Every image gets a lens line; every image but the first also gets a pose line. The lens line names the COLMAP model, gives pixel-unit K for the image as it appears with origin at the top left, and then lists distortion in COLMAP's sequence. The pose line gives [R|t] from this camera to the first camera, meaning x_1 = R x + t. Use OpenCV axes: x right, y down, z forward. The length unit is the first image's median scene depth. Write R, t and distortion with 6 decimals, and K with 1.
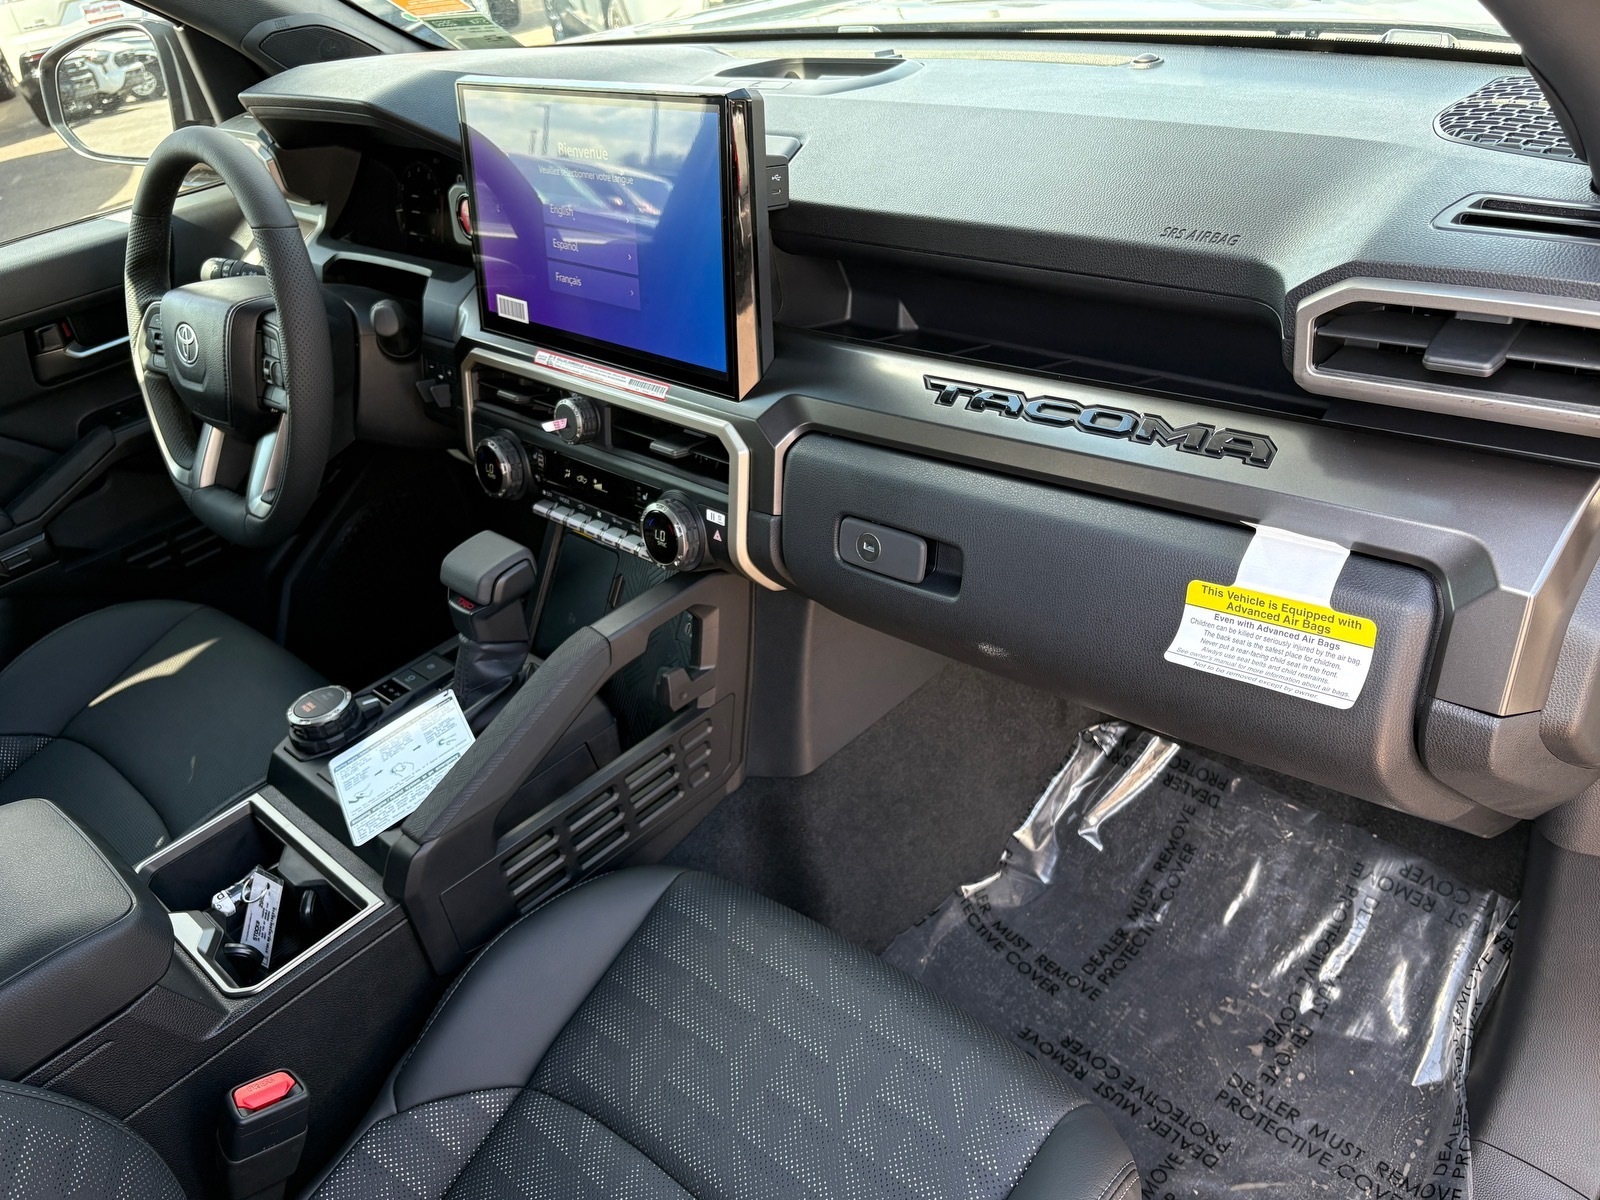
lens RADIAL K [[1284.0, 0, 800.0], [0, 1284.0, 600.0], [0, 0, 1]] dist [0.047554, -0.069619]
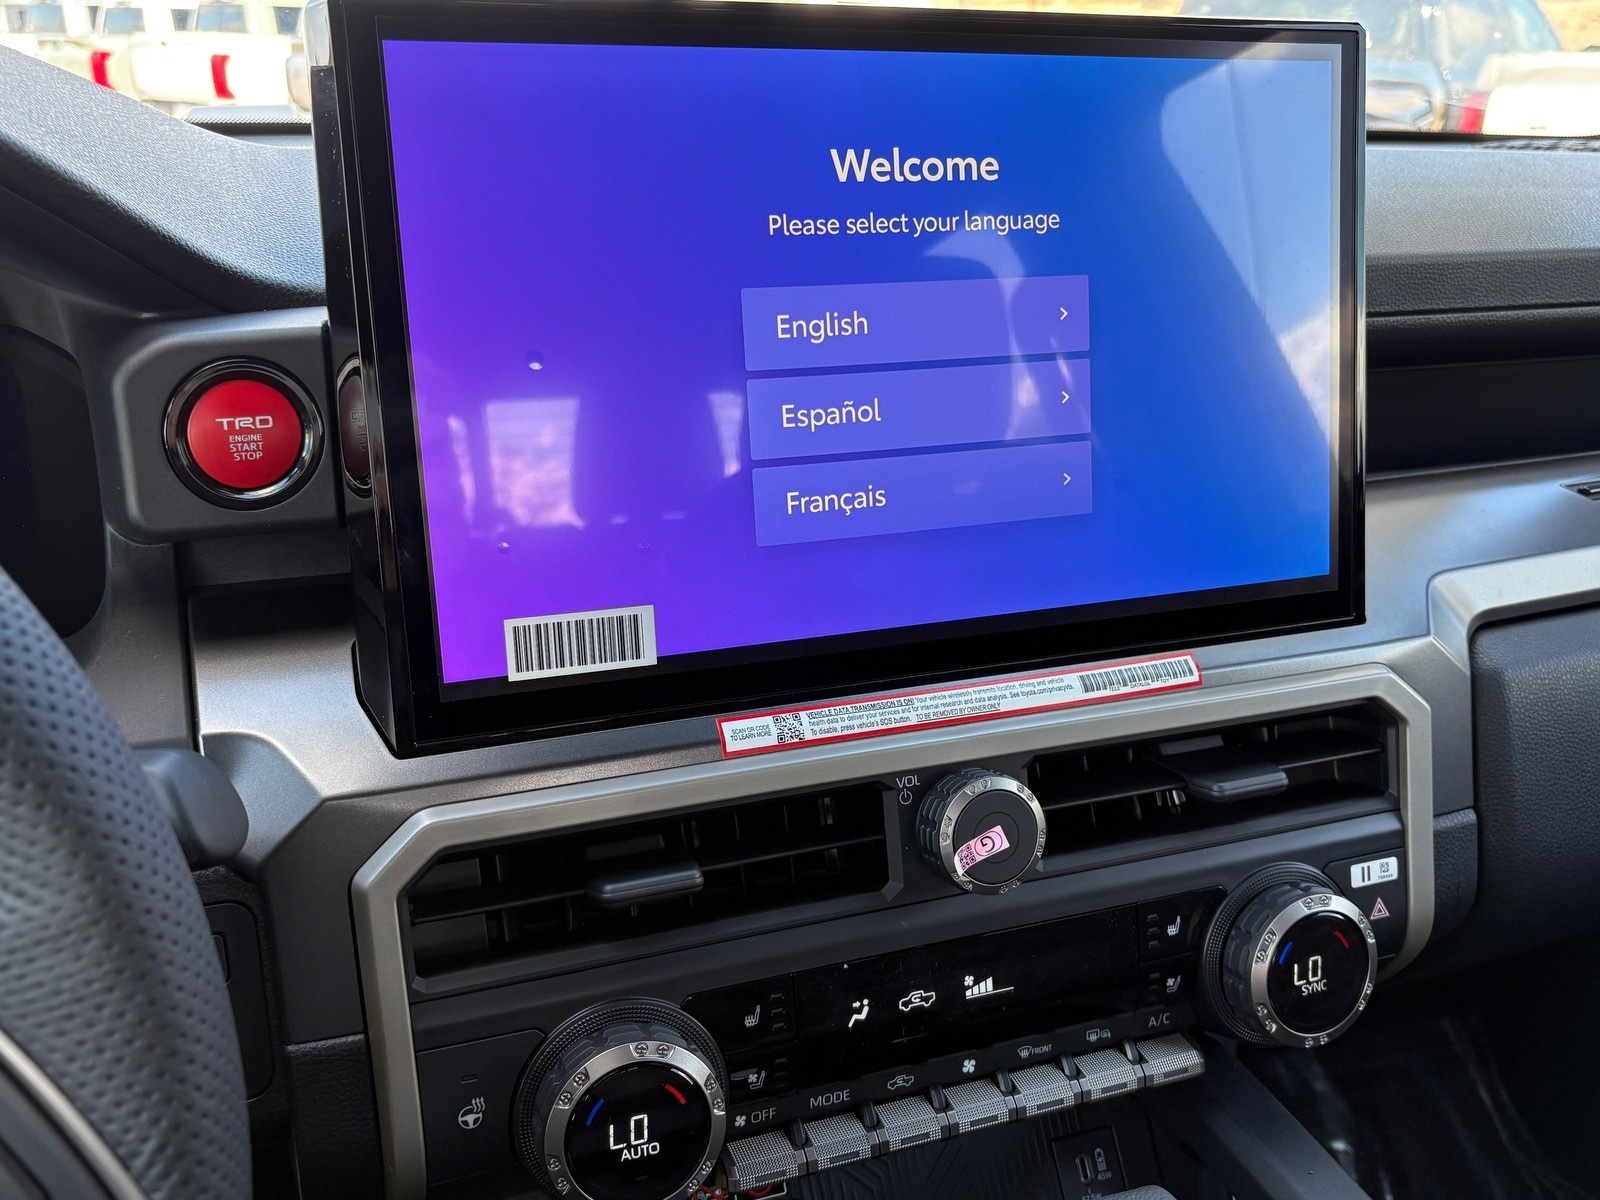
lens RADIAL K [[1459.4, 0, 800.0], [0, 1459.4, 600.0], [0, 0, 1]] dist [0.008932, -0.008096]
pose [[0.417017, -0.147802, 0.896800, -0.586025], [0.425877, 0.903446, -0.049137, -0.205412], [-0.802948, 0.402418, 0.439698, 0.830543]]
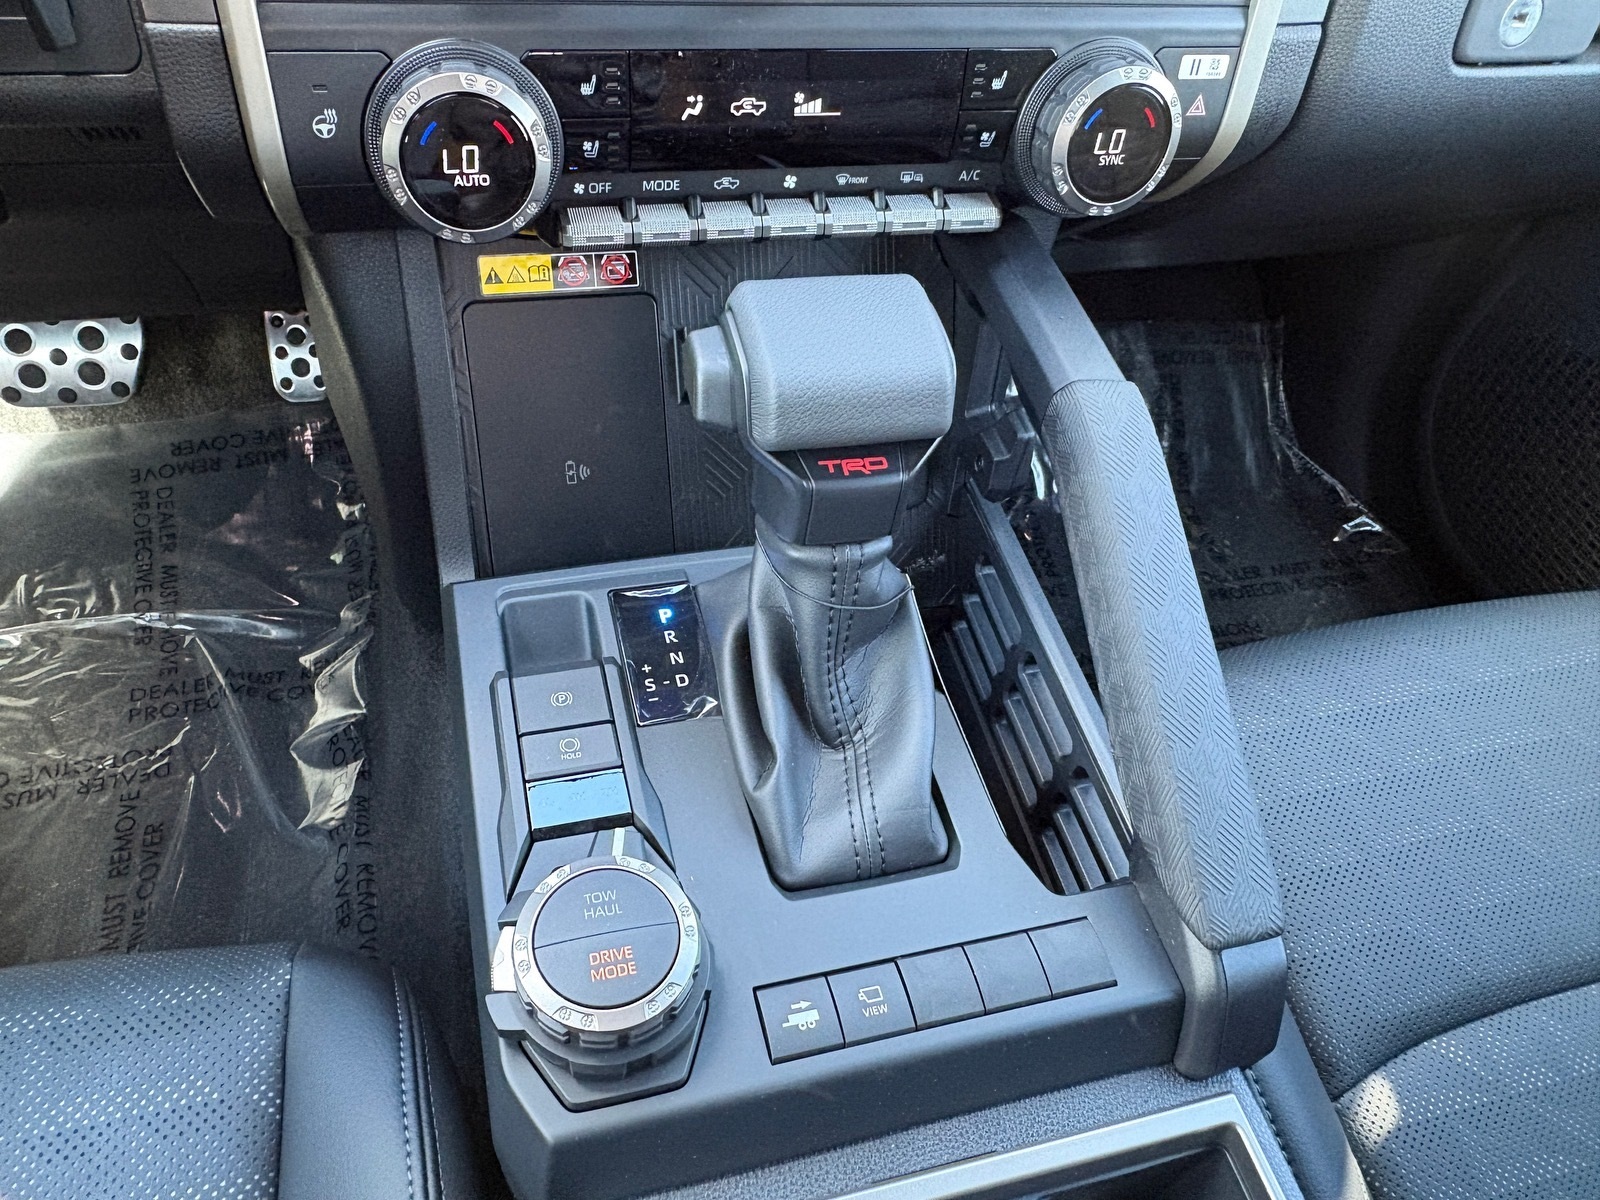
lens RADIAL K [[1104.2, 0, 756.9], [0, 1104.2, 594.6], [0, 0, 1]] dist [0.004265, 0.003300]
pose [[0.500424, -0.507845, 0.701191, -0.531858], [0.301068, 0.861425, 0.409030, -0.109062], [-0.811747, 0.006417, 0.583974, 0.827756]]
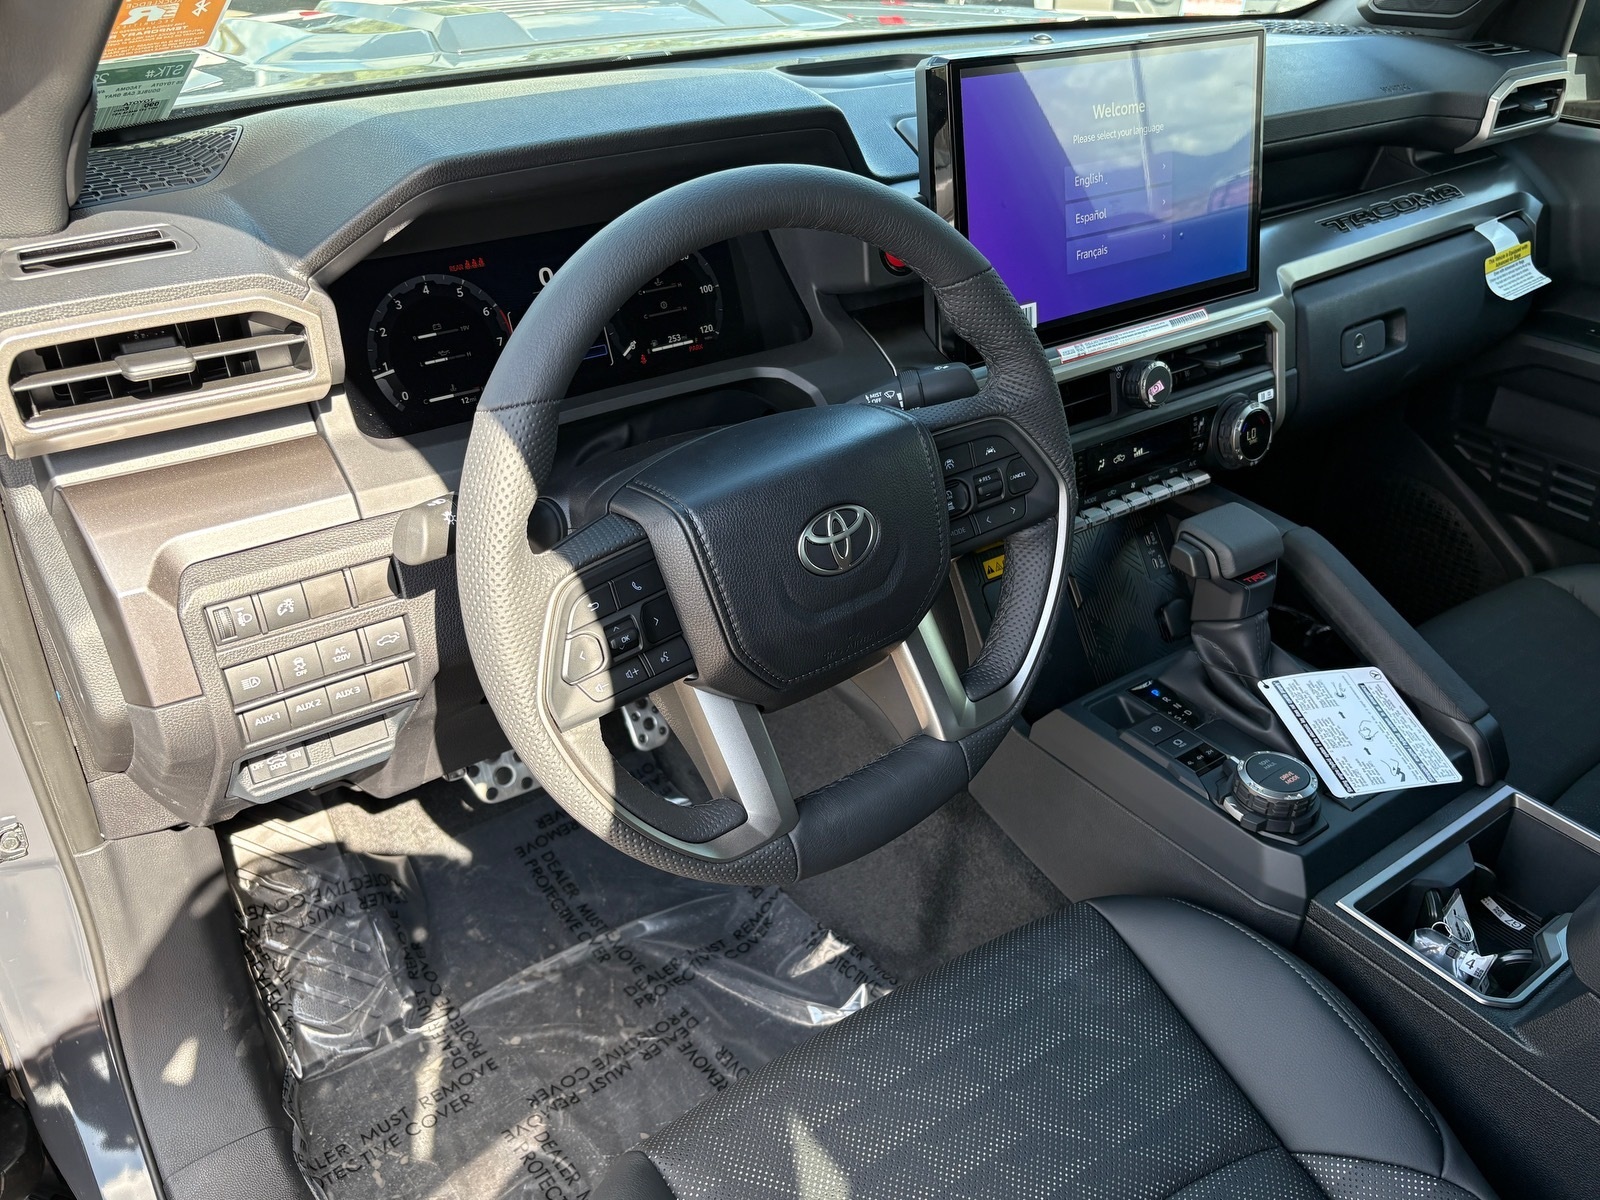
lens RADIAL K [[1284.0, 0, 800.0], [0, 1284.0, 600.0], [0, 0, 1]] dist [0.047554, -0.069619]
pose [[0.166719, -0.370204, 0.913868, -1.177066], [0.497900, 0.831600, 0.246044, -0.377607], [-0.851059, 0.413994, 0.322968, 0.986077]]
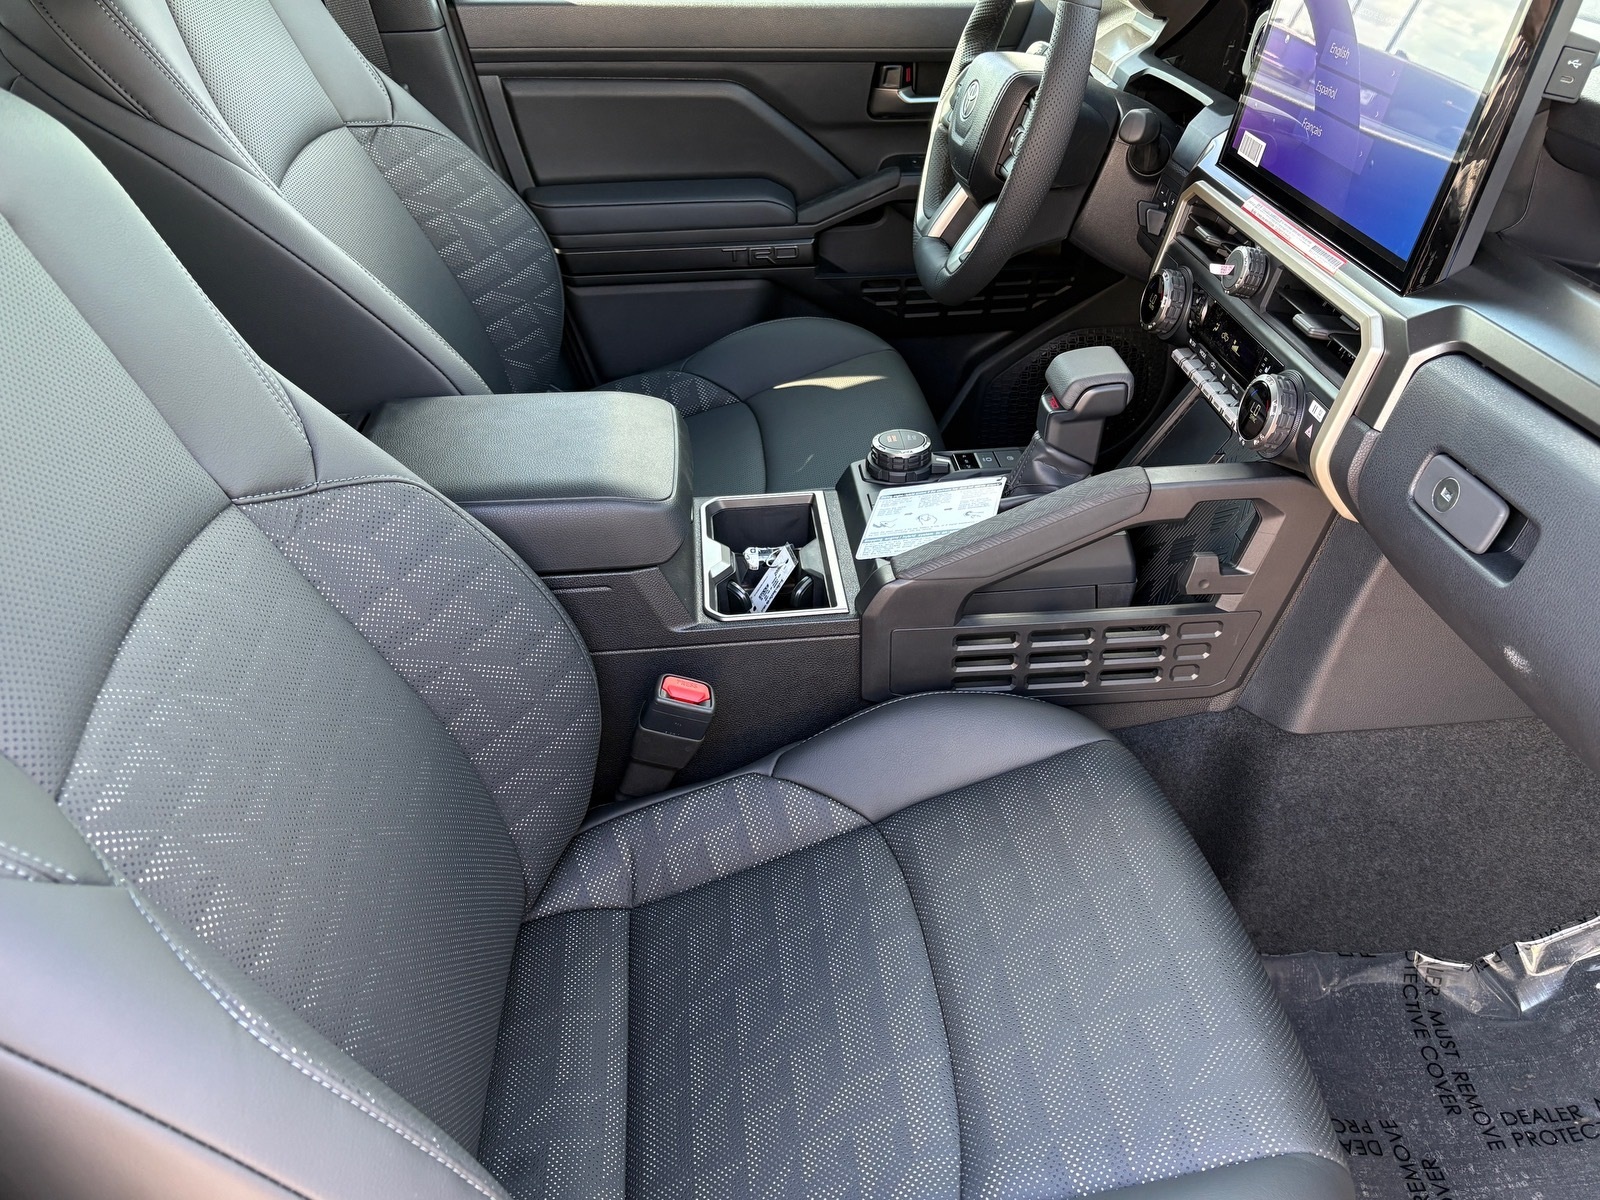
lens RADIAL K [[1284.0, 0, 800.0], [0, 1284.0, 600.0], [0, 0, 1]] dist [0.047554, -0.069619]
pose [[0.750741, 0.461992, -0.472177, 0.141420], [-0.429173, 0.884482, 0.183037, 0.040012], [0.502194, 0.065233, 0.862291, 0.036383]]
